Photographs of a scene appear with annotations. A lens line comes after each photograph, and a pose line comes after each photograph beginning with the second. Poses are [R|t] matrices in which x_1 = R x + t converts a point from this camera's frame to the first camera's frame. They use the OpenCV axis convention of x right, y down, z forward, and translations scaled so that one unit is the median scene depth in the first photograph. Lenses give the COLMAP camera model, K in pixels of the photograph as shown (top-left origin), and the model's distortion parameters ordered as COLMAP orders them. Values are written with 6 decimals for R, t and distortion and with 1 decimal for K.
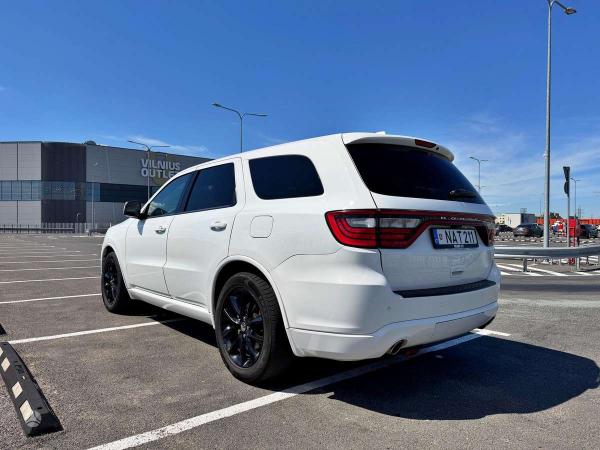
lens RADIAL K [[427.9, 0, 301.2], [0, 427.9, 229.7], [0, 0, 1]] dist [0.041769, -0.032585]
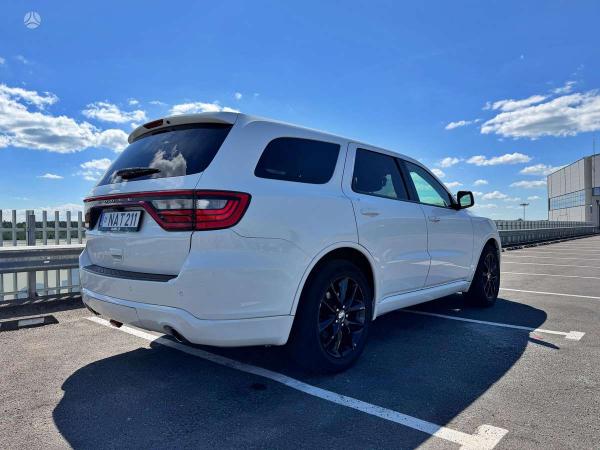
lens RADIAL K [[427.9, 0, 289.7], [0, 427.9, 222.9], [0, 0, 1]] dist [0.041769, -0.032585]
pose [[0.118347, -0.012576, -0.992893, 1.362859], [0.002638, 0.999920, -0.012351, 0.037284], [0.992969, -0.001157, 0.118371, 1.263329]]
